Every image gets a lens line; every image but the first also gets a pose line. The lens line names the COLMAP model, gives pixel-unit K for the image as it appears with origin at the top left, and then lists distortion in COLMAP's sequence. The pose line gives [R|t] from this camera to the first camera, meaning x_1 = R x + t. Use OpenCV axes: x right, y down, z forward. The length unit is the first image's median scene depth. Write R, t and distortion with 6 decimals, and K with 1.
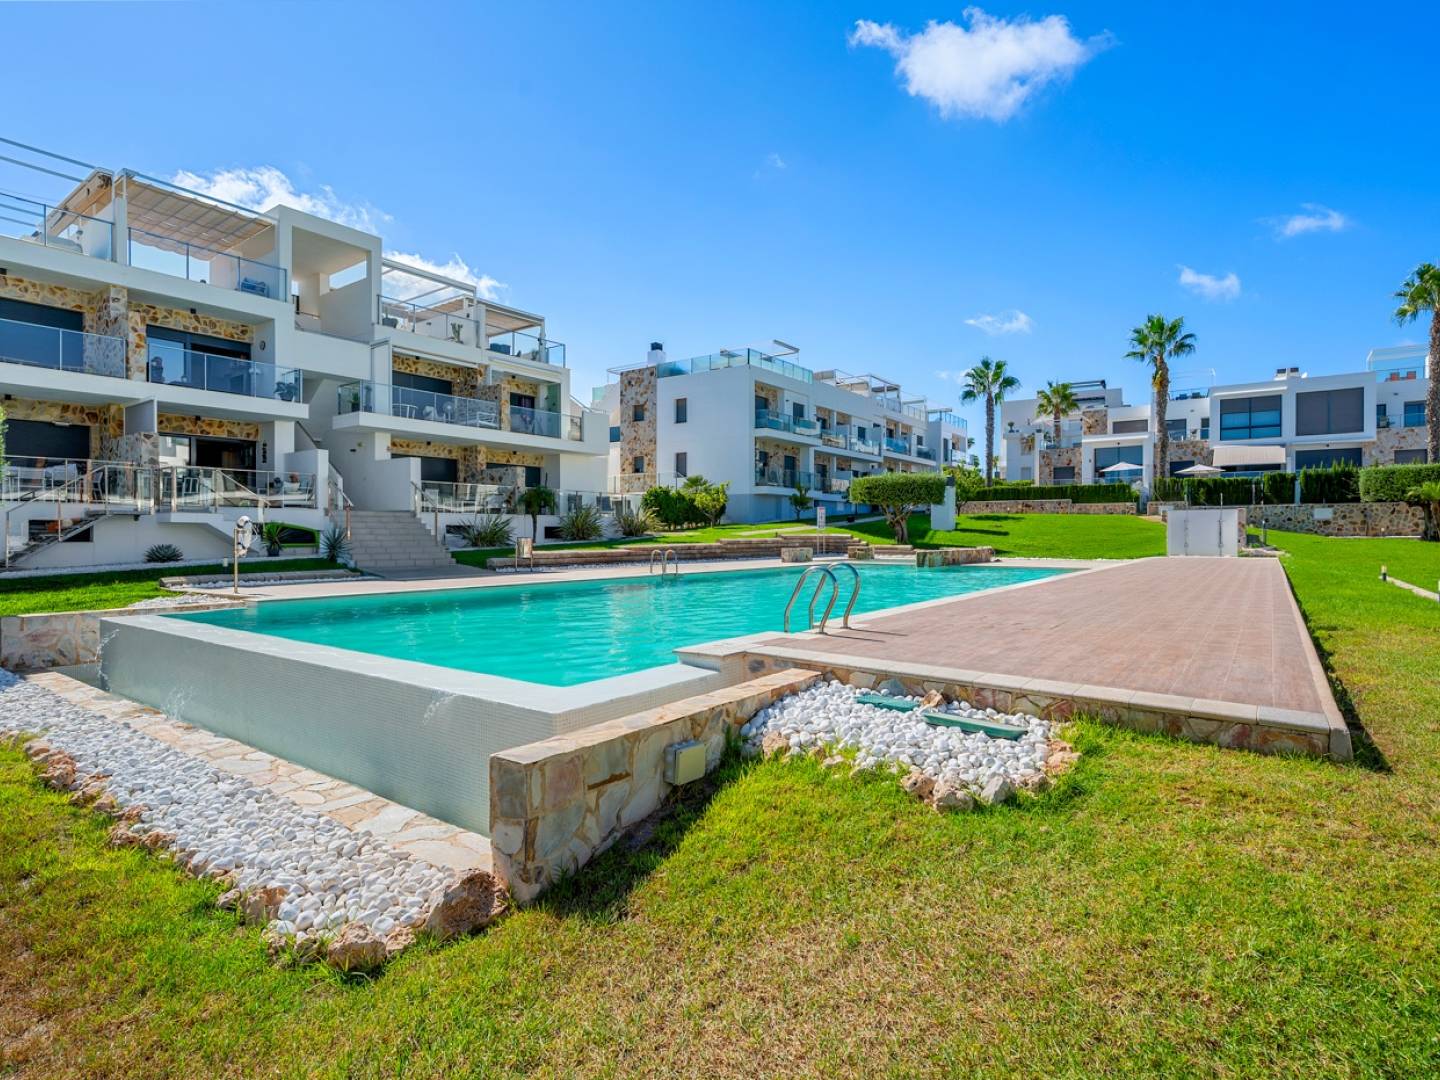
lens RADIAL K [[748.7, 0, 720.0], [0, 748.7, 540.0], [0, 0, 1]] dist [0.000959, -0.000304]
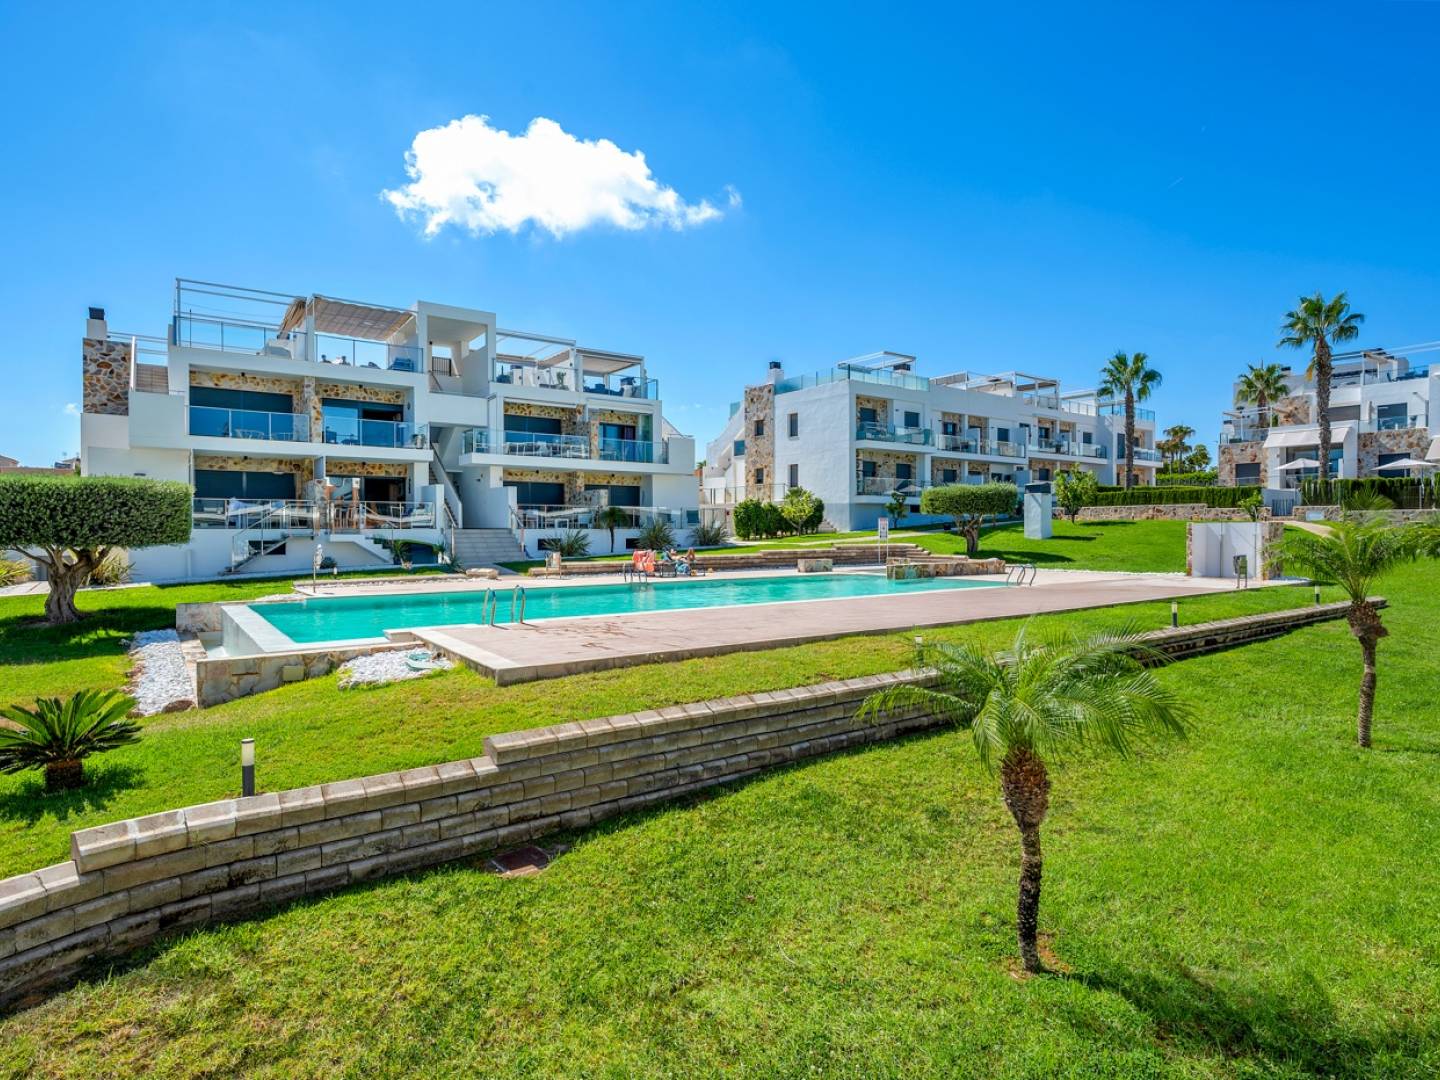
lens RADIAL K [[776.6, 0, 720.0], [0, 776.6, 540.0], [0, 0, 1]] dist [0.001335, -0.000422]
pose [[0.953968, 0.000470, -0.299906, 0.274934], [0.000325, 0.999997, 0.002600, -0.018461], [0.299907, -0.002578, 0.953965, -0.132419]]
